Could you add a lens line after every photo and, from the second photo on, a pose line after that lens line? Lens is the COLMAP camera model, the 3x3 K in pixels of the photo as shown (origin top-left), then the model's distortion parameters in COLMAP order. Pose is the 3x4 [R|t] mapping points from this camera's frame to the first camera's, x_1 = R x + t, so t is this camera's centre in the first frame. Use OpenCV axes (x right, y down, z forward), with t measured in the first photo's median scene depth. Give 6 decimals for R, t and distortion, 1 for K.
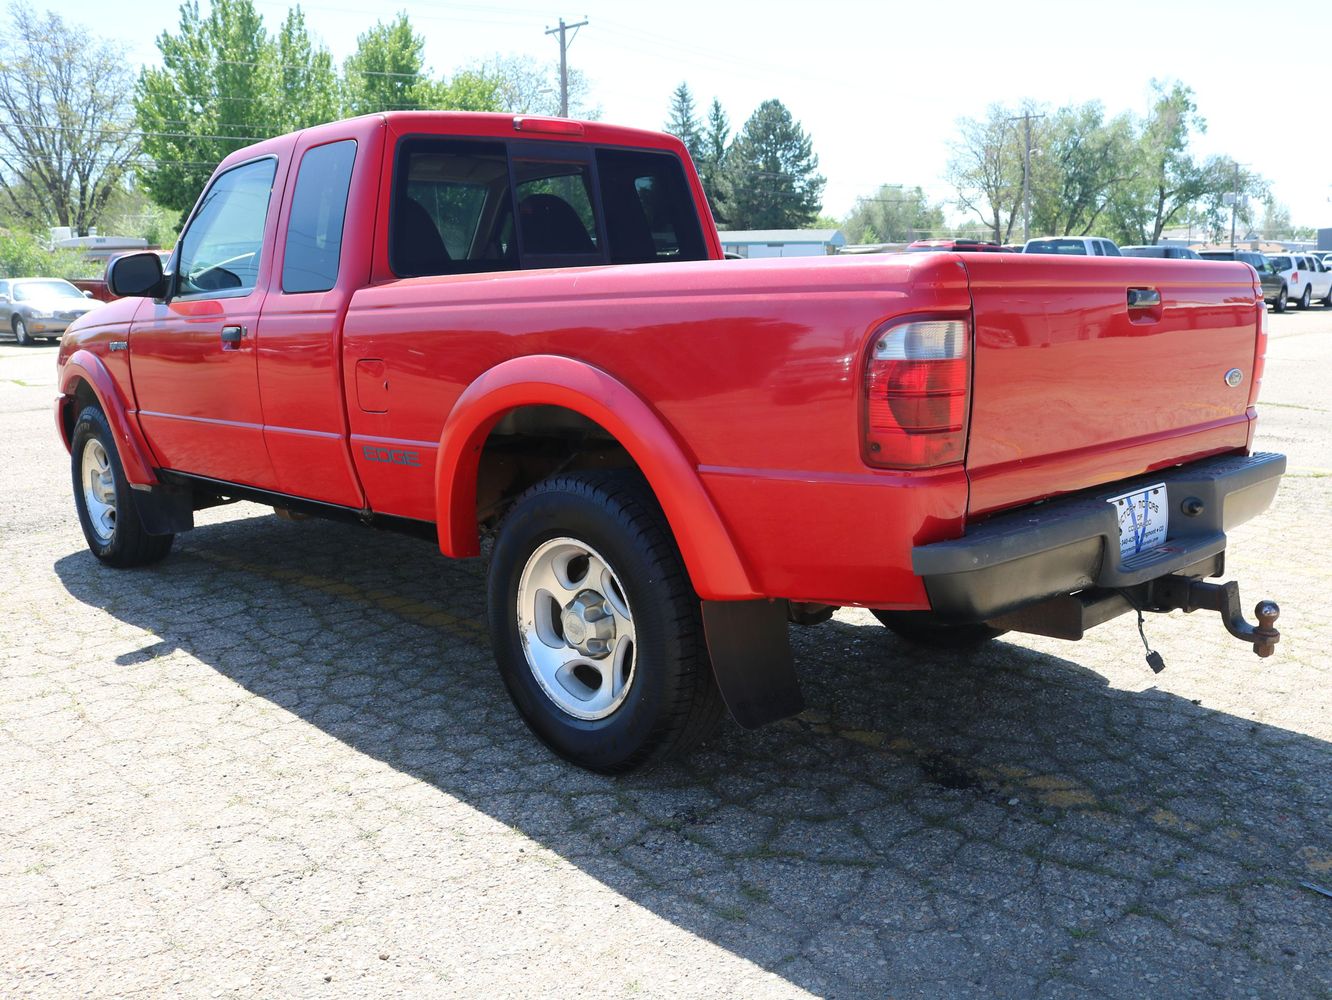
lens RADIAL K [[1228.5, 0, 666.0], [0, 1228.5, 500.0], [0, 0, 1]] dist [-0.136092, 0.095761]
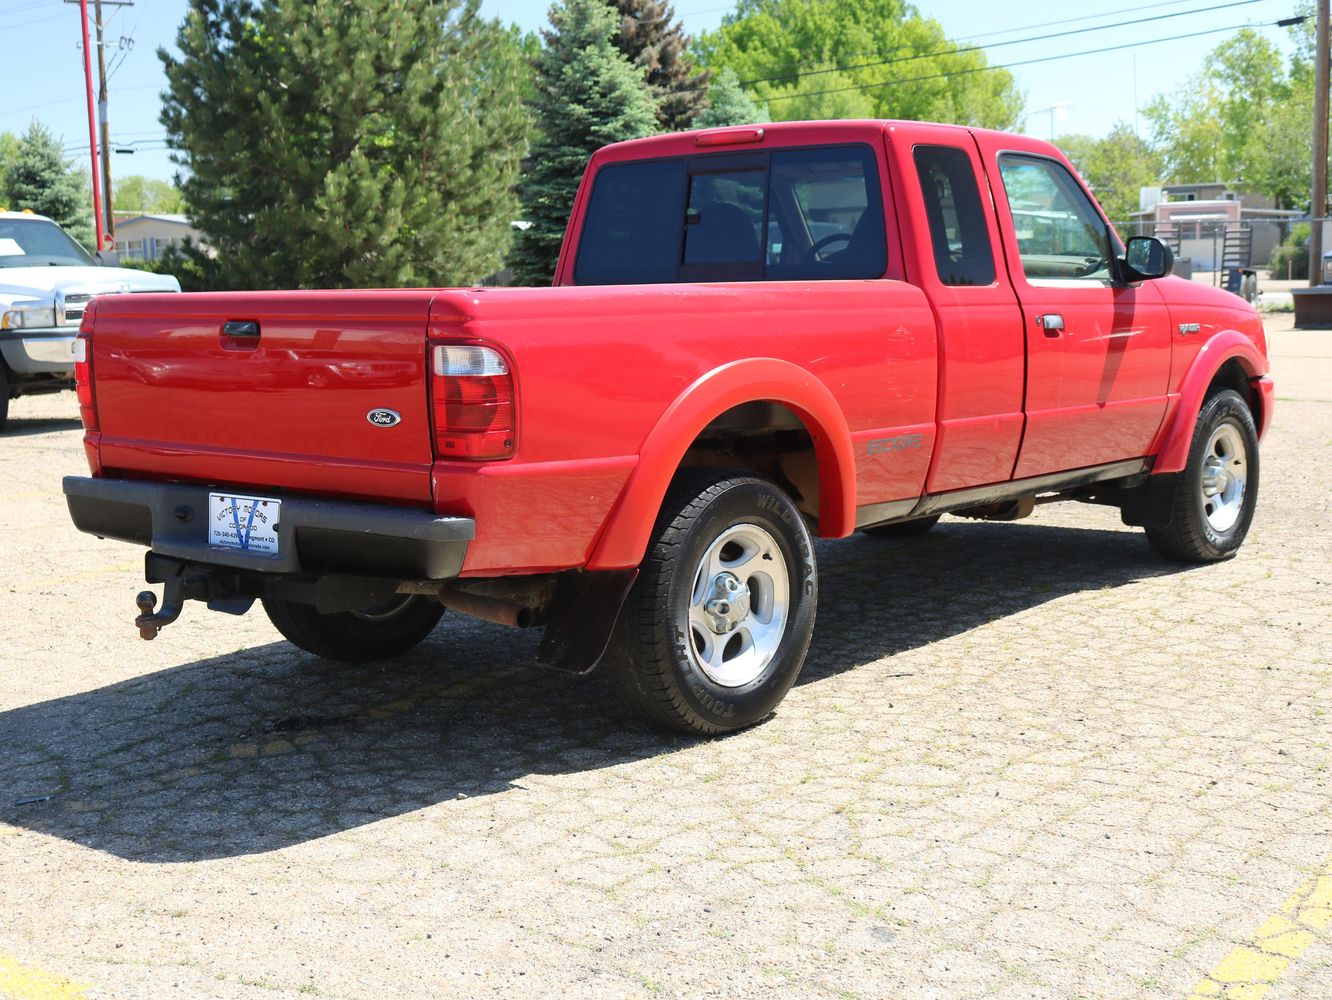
lens RADIAL K [[1781.7, 0, 666.0], [0, 1781.7, 500.0], [0, 0, 1]] dist [-0.093561, 0.056070]
pose [[0.106286, 0.142610, -0.984056, 1.920907], [-0.151738, 0.980397, 0.125691, -0.253679], [0.982690, 0.135959, 0.125842, 1.089674]]
